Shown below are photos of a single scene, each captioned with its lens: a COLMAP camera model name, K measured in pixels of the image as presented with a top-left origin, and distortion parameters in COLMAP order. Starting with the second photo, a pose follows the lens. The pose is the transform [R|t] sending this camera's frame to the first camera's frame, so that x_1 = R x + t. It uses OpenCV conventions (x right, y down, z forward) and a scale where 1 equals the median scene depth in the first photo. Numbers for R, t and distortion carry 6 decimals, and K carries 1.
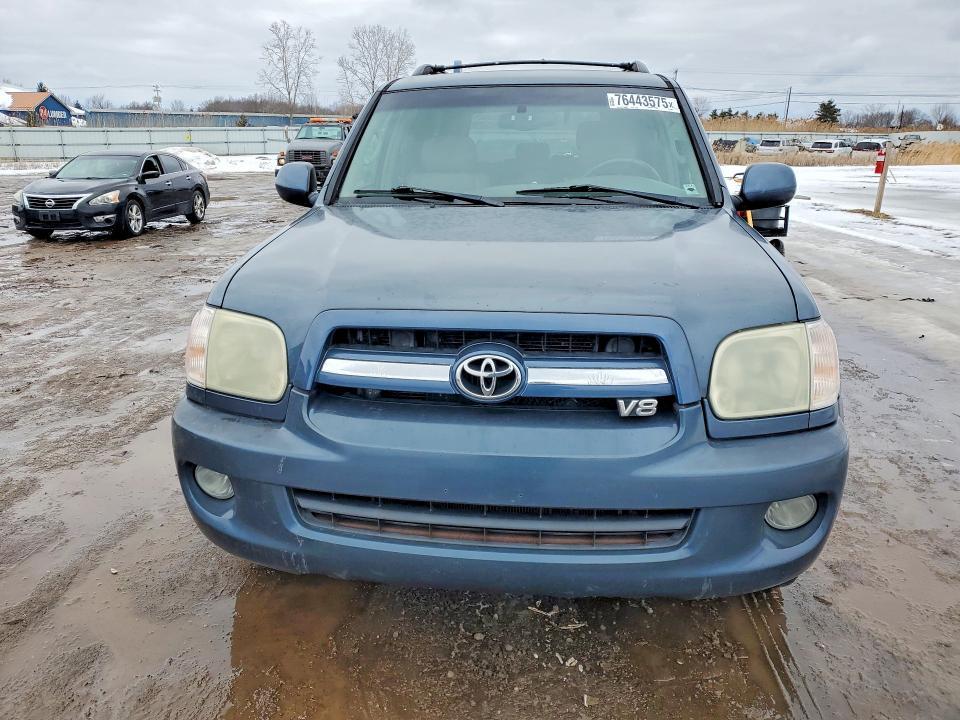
lens RADIAL K [[764.6, 0, 465.2], [0, 764.6, 357.6], [0, 0, 1]] dist [0.043075, 0.001565]
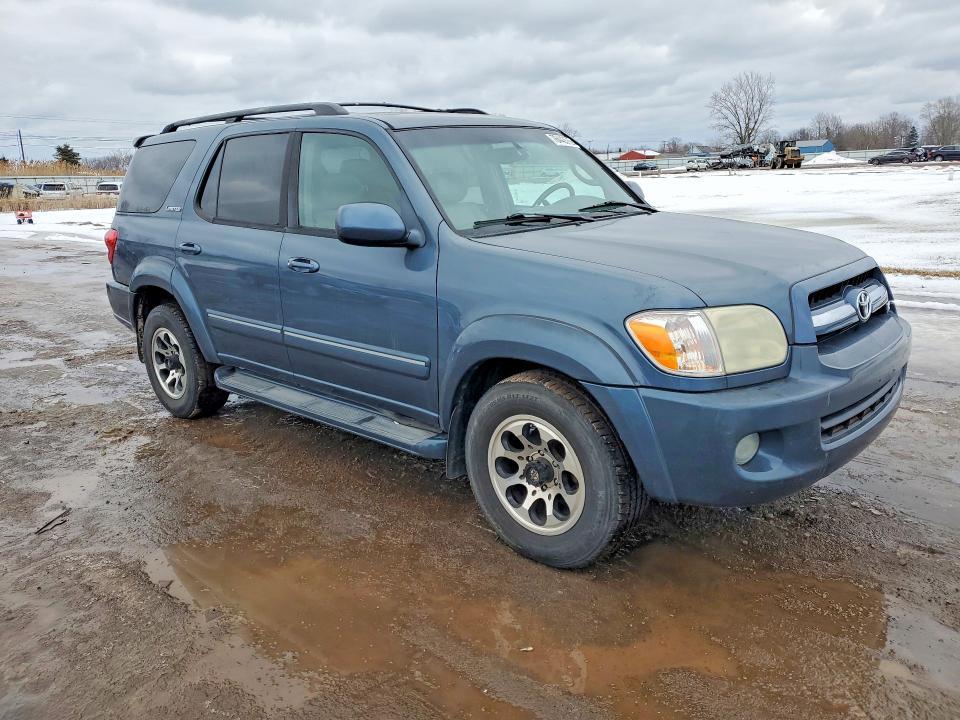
lens RADIAL K [[764.6, 0, 465.2], [0, 764.6, 357.6], [0, 0, 1]] dist [0.043075, 0.001565]
pose [[0.587680, -0.218458, 0.779043, -0.761320], [0.259108, 0.962965, 0.074572, -0.090236], [-0.766482, 0.158031, 0.622520, 0.290112]]
